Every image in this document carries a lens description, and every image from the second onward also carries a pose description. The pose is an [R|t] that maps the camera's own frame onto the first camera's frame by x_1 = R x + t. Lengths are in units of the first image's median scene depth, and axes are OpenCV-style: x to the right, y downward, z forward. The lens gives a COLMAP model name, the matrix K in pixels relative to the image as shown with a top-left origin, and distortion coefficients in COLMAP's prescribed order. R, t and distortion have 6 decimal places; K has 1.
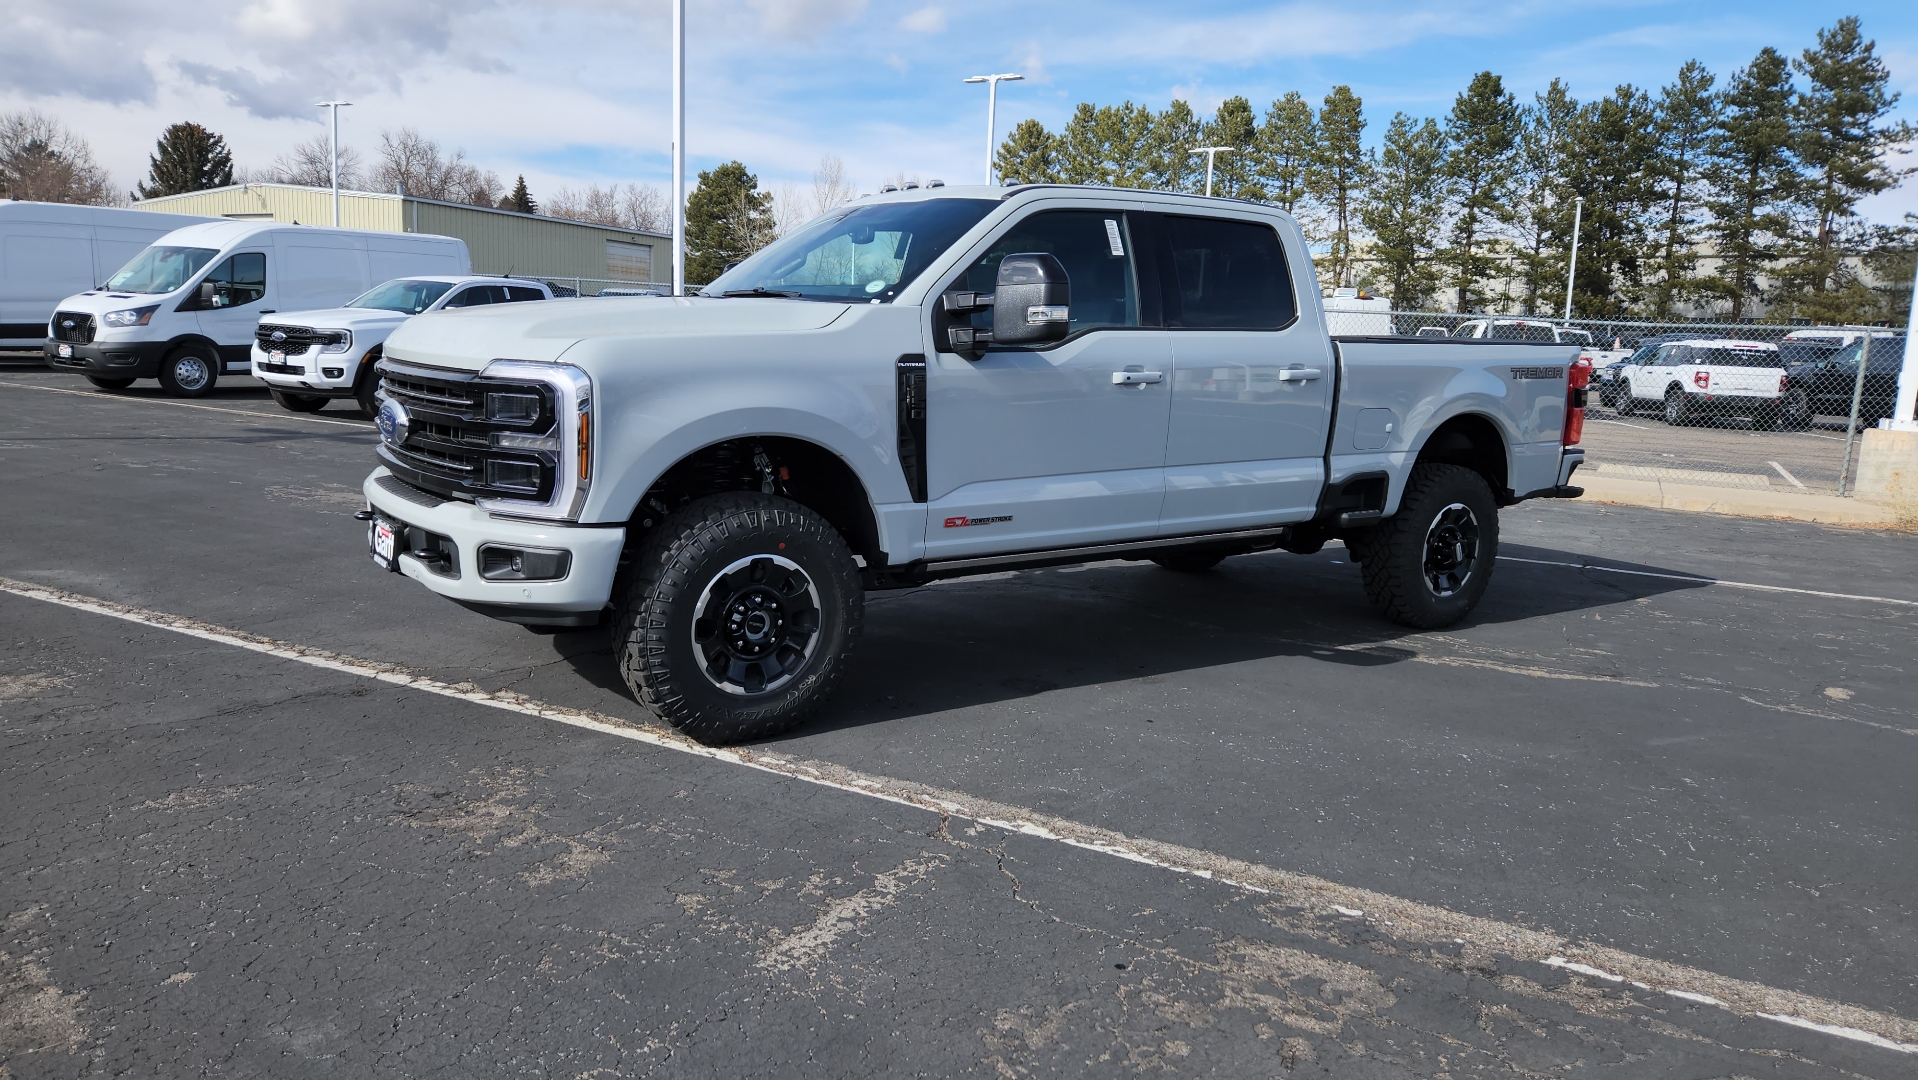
lens RADIAL K [[1279.8, 0, 928.9], [0, 1279.8, 525.2], [0, 0, 1]] dist [0.073741, -0.058595]
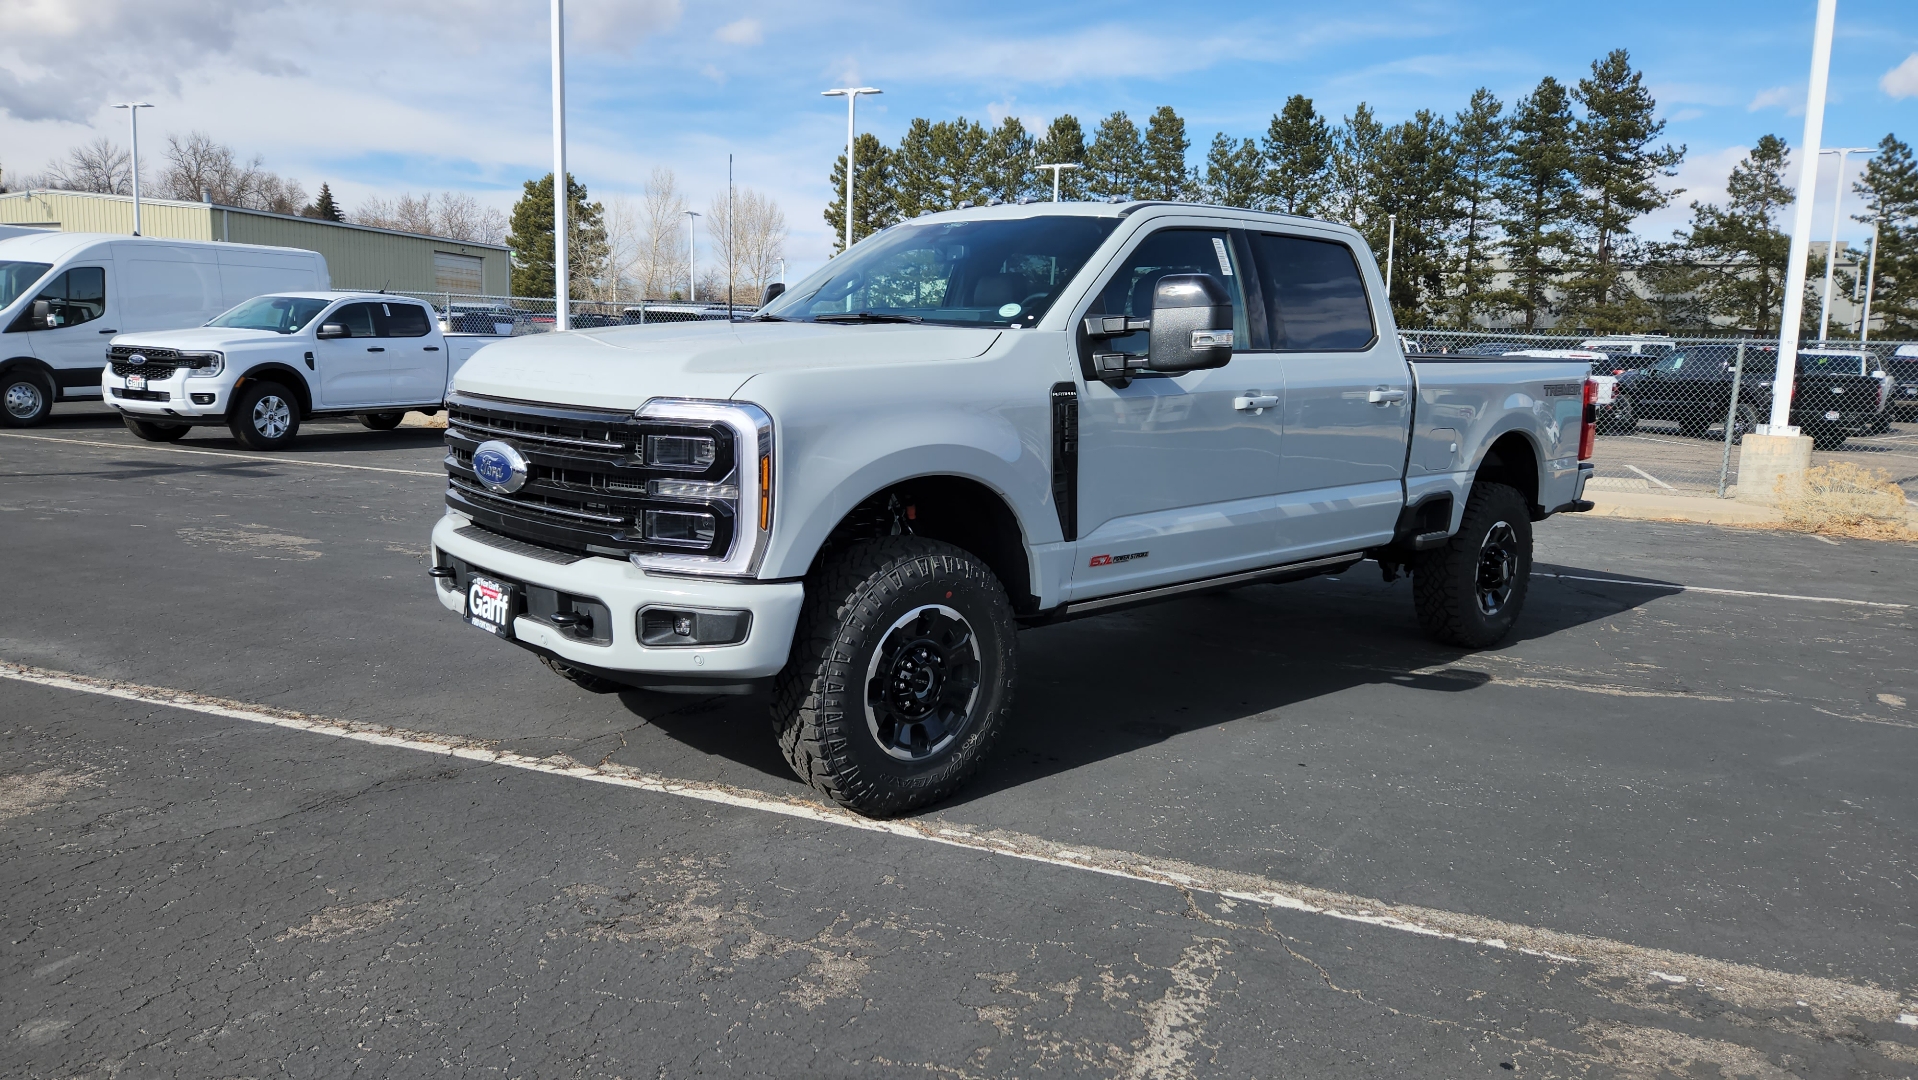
lens RADIAL K [[1280.4, 0, 918.8], [0, 1280.4, 517.6], [0, 0, 1]] dist [0.070282, -0.055089]
pose [[0.992078, -0.023867, 0.123337, -0.175634], [0.025716, 0.999579, -0.013422, -0.019351], [-0.122965, 0.016487, 0.992274, 0.067492]]
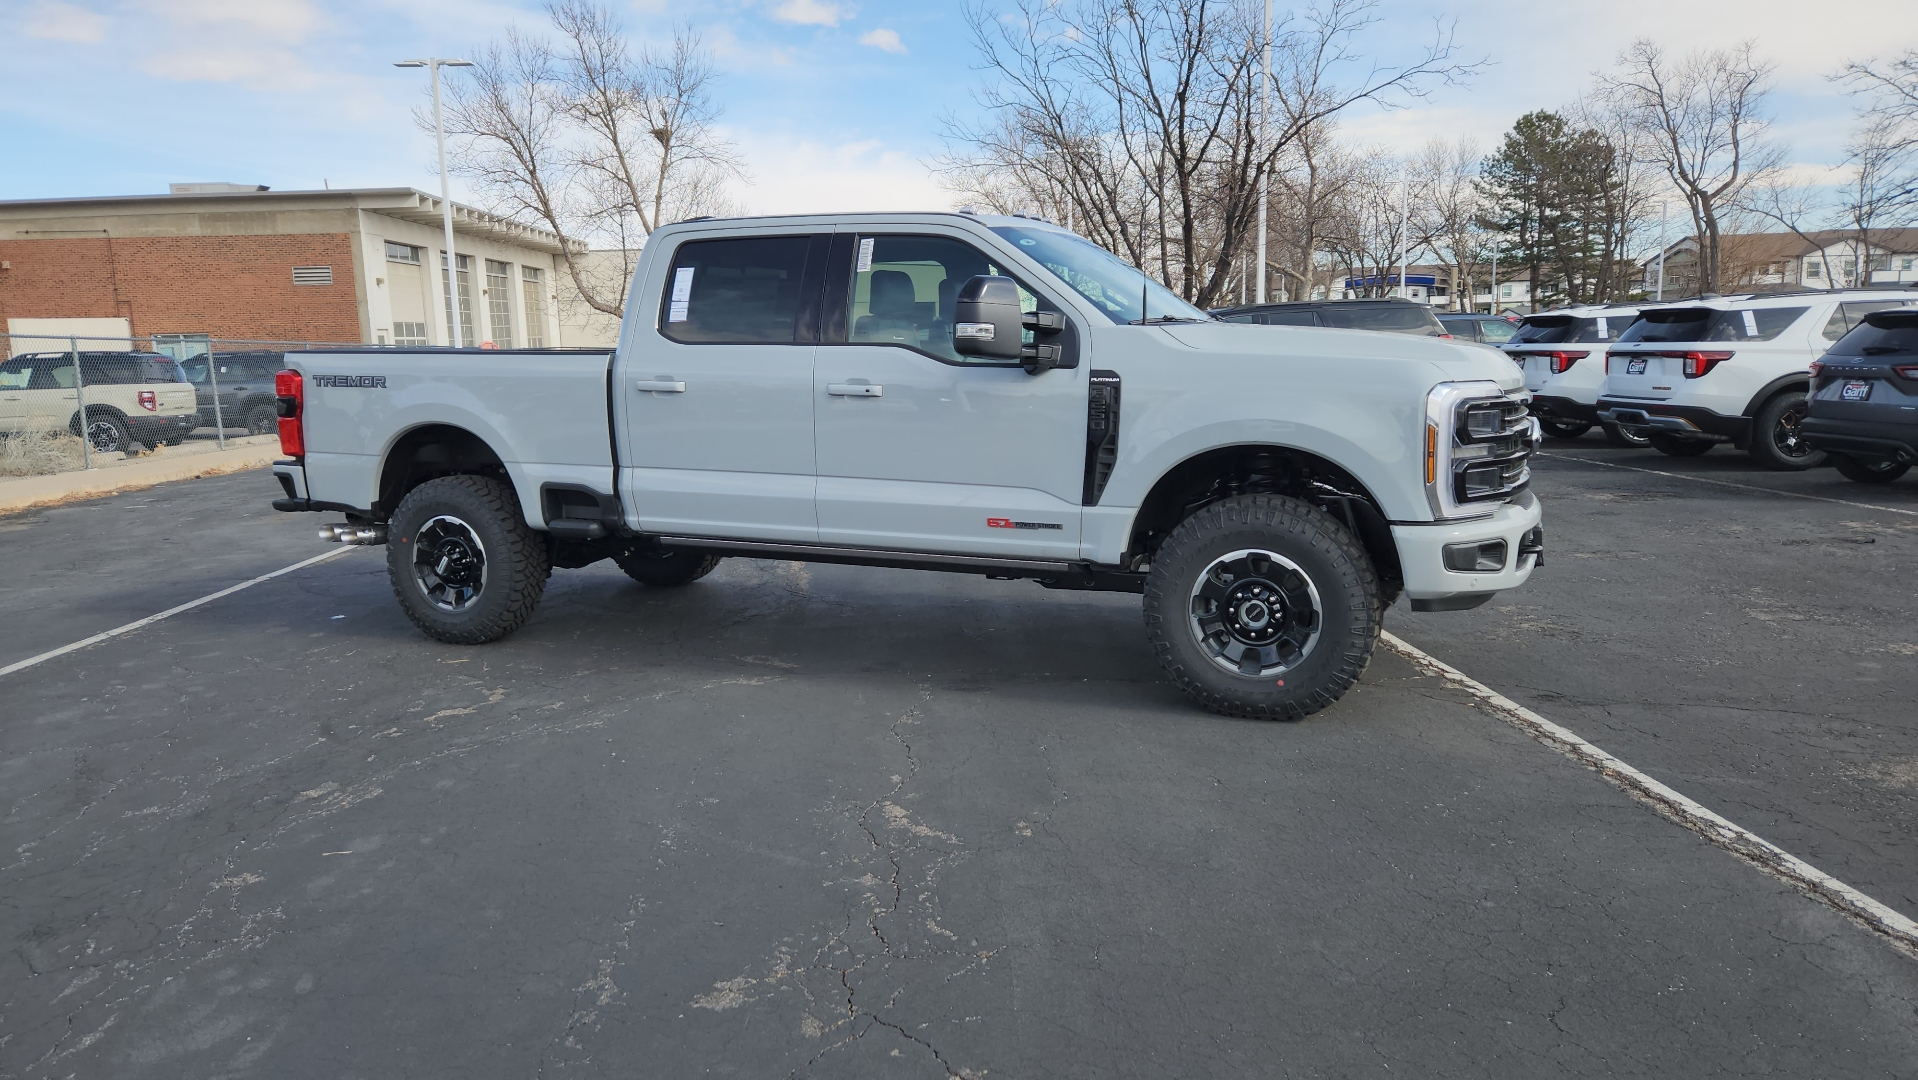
lens RADIAL K [[1279.8, 0, 928.9], [0, 1279.8, 525.2], [0, 0, 1]] dist [0.073741, -0.058595]
pose [[-0.501278, -0.149693, 0.852240, -0.842511], [0.131217, 0.960381, 0.245868, -0.266111], [-0.855279, 0.235077, -0.461775, 1.487328]]
